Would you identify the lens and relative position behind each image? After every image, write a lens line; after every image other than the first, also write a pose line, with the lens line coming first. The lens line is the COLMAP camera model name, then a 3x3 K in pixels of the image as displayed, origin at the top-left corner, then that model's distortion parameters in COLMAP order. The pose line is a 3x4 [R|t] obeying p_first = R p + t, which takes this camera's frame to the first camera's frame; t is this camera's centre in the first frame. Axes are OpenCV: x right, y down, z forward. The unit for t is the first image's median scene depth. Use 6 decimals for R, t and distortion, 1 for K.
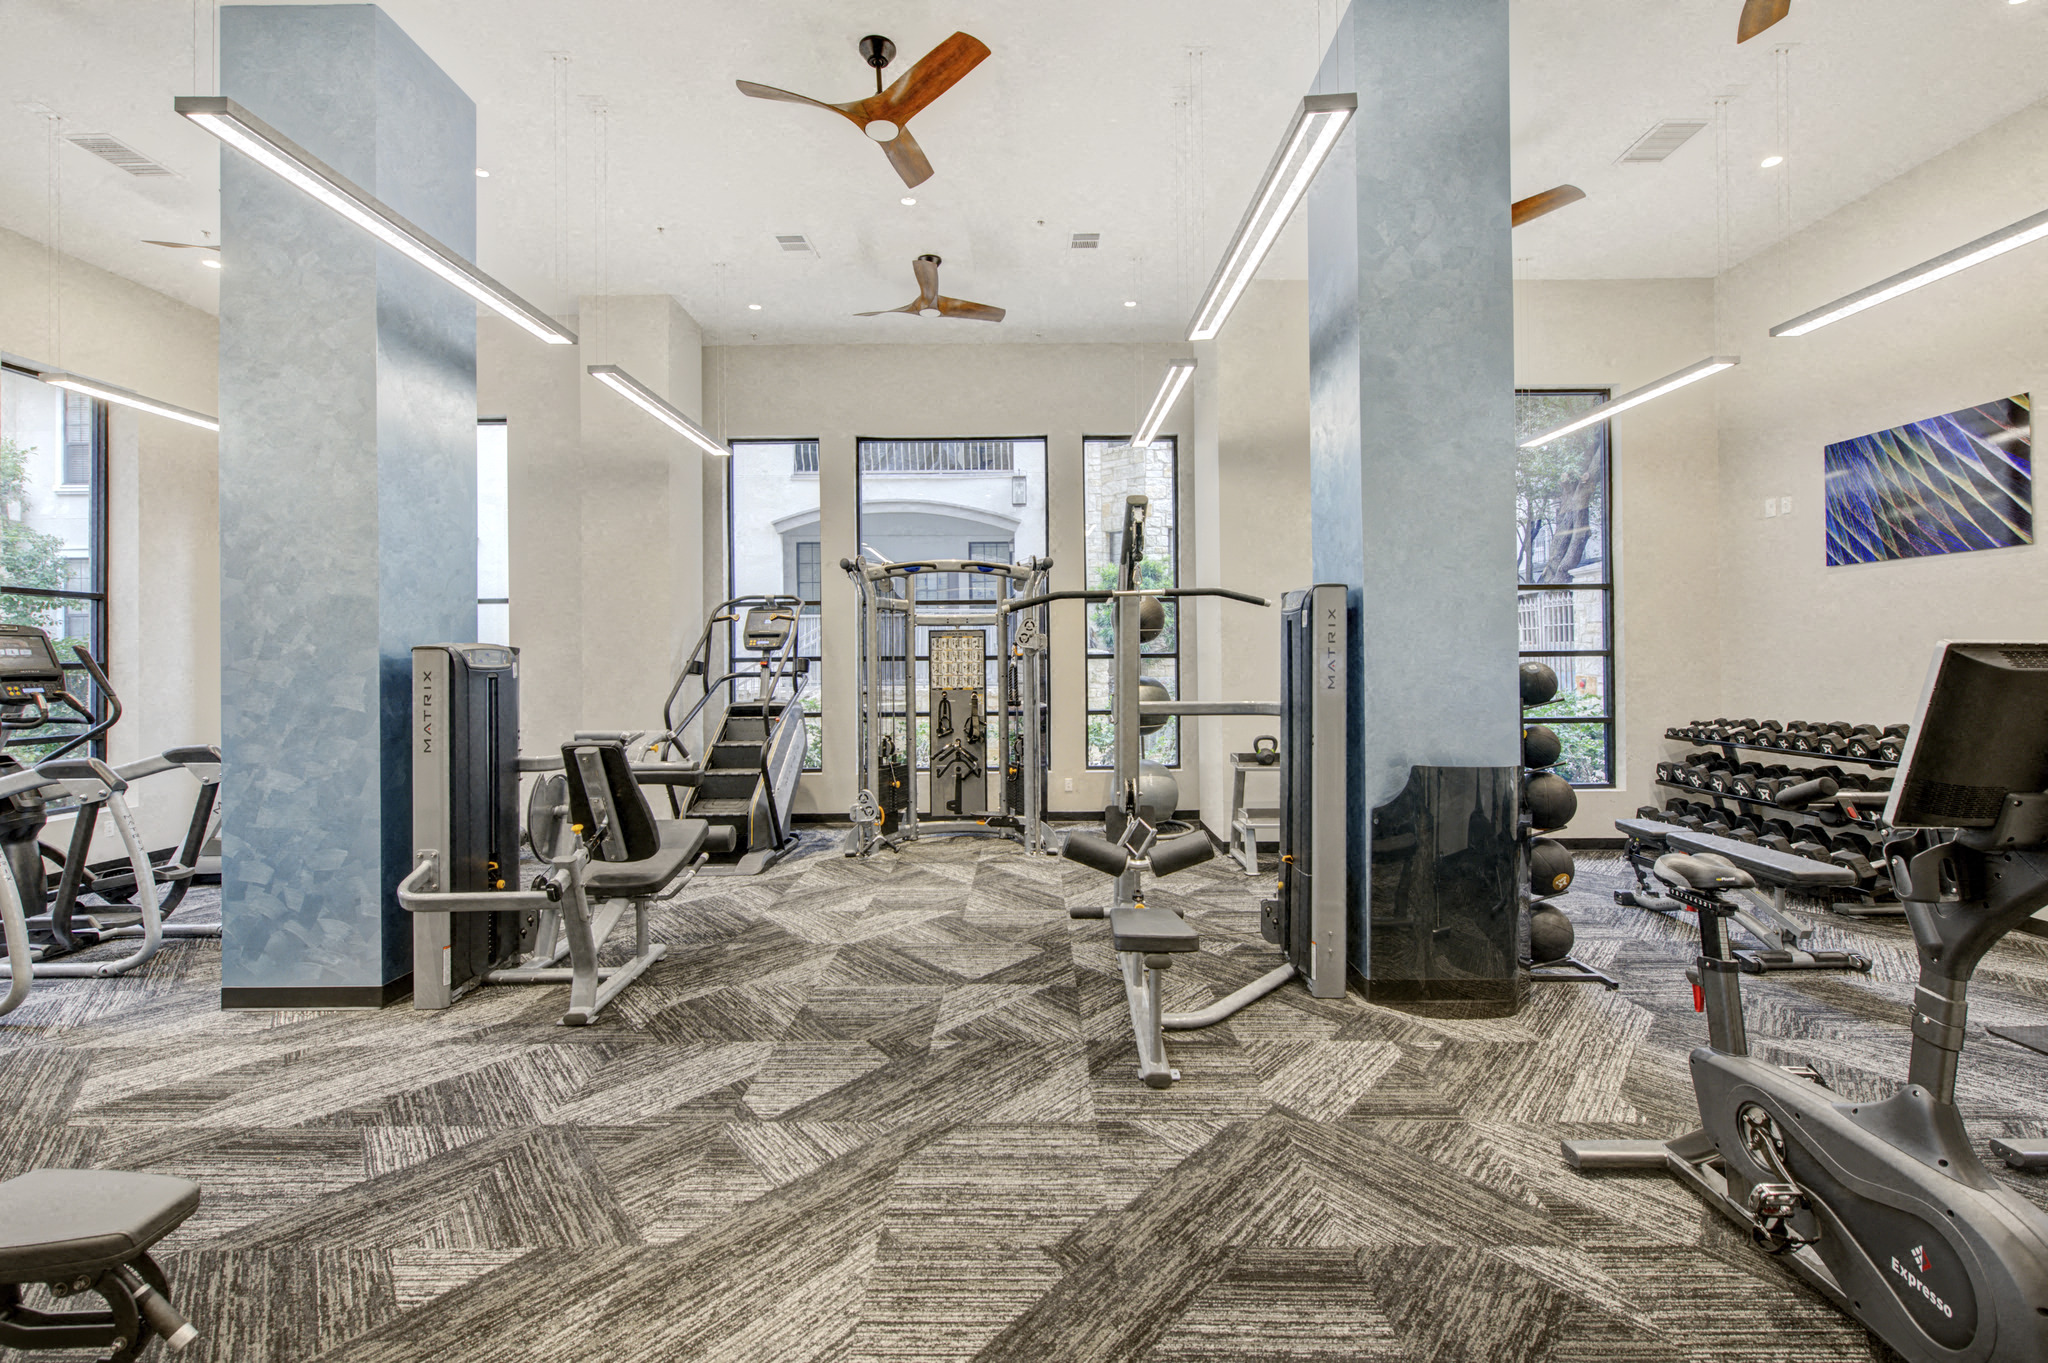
lens RADIAL K [[872.0, 0, 1018.0], [0, 872.0, 671.7], [0, 0, 1]] dist [-0.000812, -0.000139]
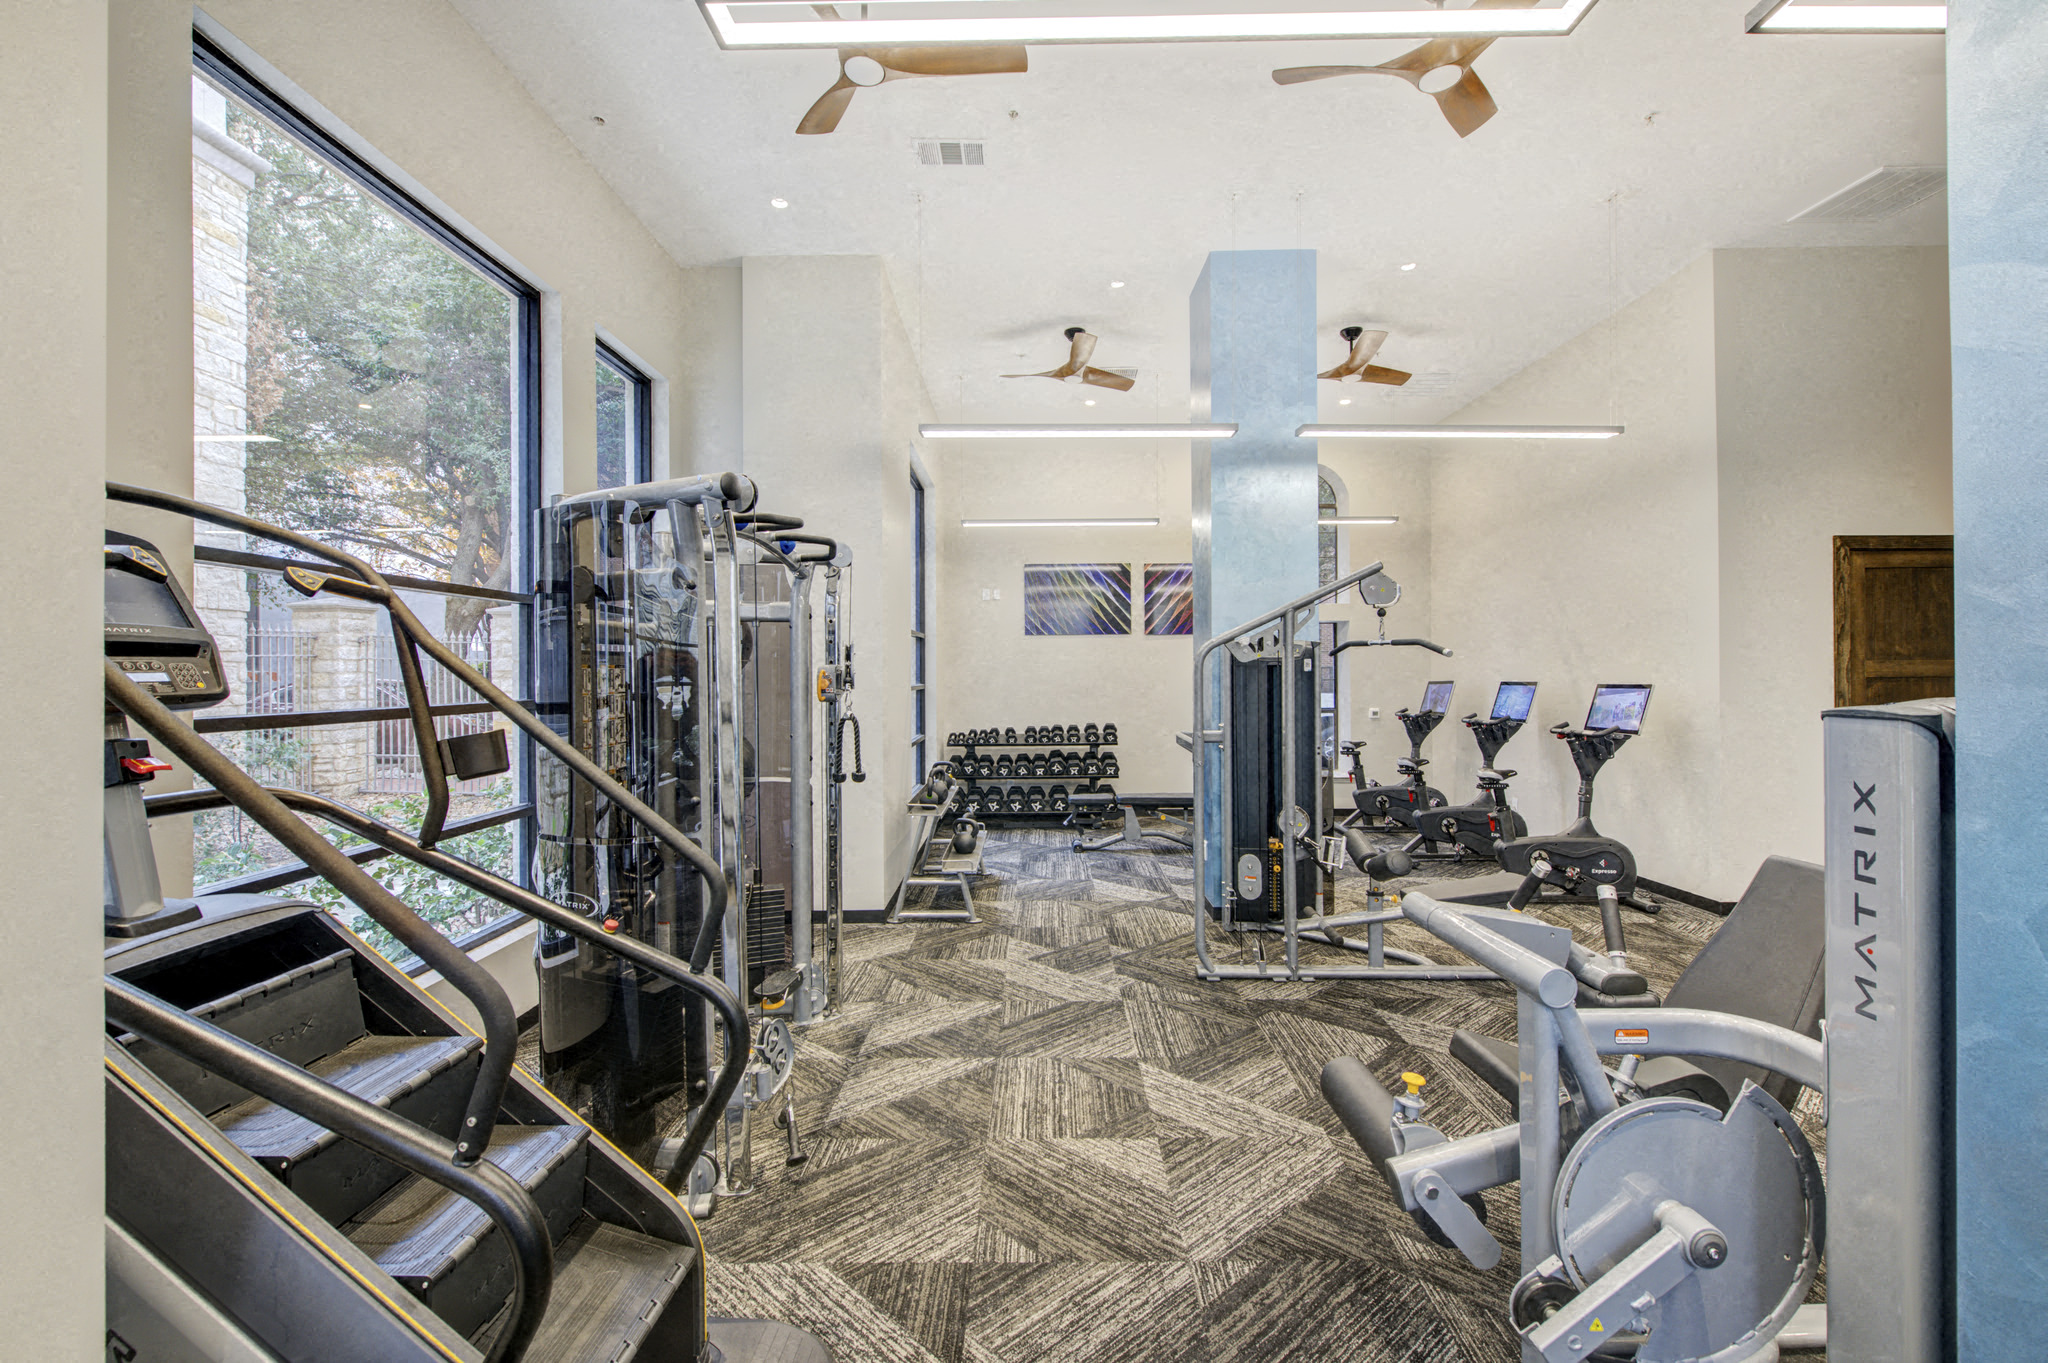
lens RADIAL K [[823.4, 0, 1022.7], [0, 823.4, 675.5], [0, 0, 1]] dist [0.000538, 0.000018]
pose [[-0.006559, -0.001583, 0.999977, -0.761825], [0.022798, 0.999739, 0.001732, -0.048530], [-0.999719, 0.022809, -0.006521, 1.119845]]
